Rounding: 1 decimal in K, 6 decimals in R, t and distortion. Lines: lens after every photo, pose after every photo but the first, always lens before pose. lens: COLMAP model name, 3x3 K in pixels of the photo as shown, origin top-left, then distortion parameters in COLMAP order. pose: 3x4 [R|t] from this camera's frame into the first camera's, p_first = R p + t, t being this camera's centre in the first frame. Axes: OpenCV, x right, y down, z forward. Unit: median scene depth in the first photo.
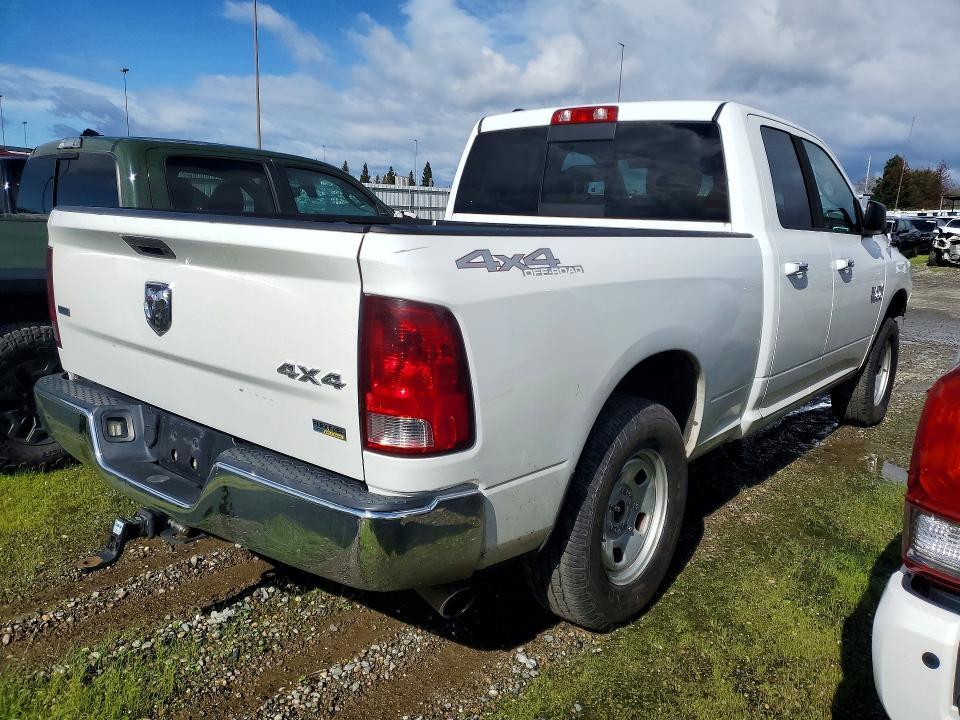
lens RADIAL K [[778.4, 0, 480.0], [0, 778.4, 360.0], [0, 0, 1]] dist [-0.003191, -0.001317]
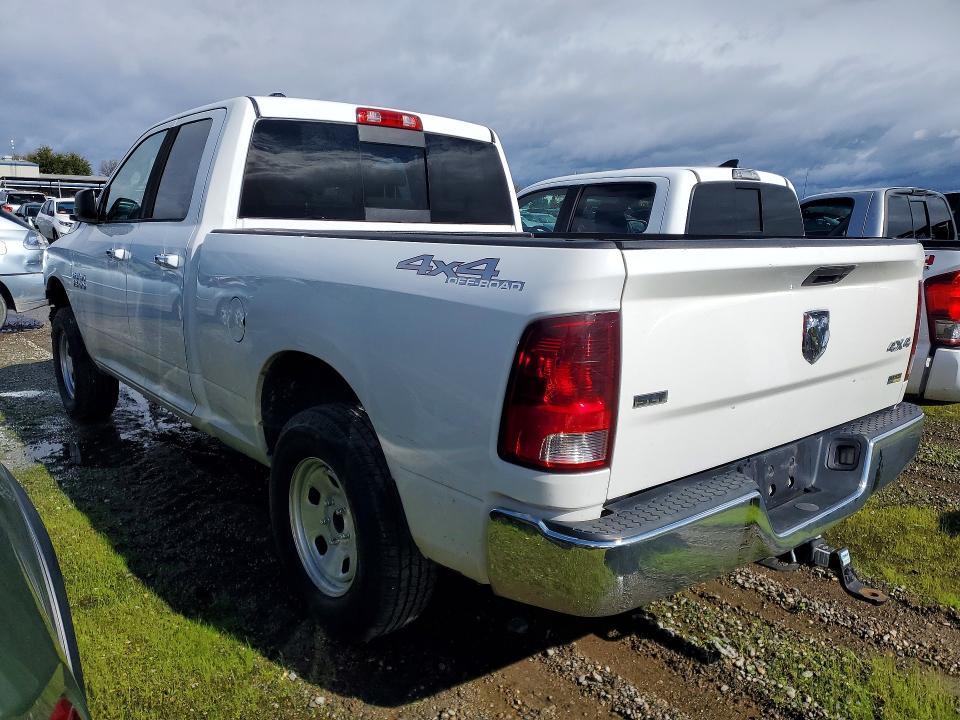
lens RADIAL K [[789.3, 0, 480.0], [0, 789.3, 360.0], [0, 0, 1]] dist [-0.085963, -0.000758]
pose [[0.122500, -0.193533, 0.973416, -0.942094], [0.162844, 0.971430, 0.172645, -0.181836], [-0.979018, 0.137366, 0.150516, 0.835095]]
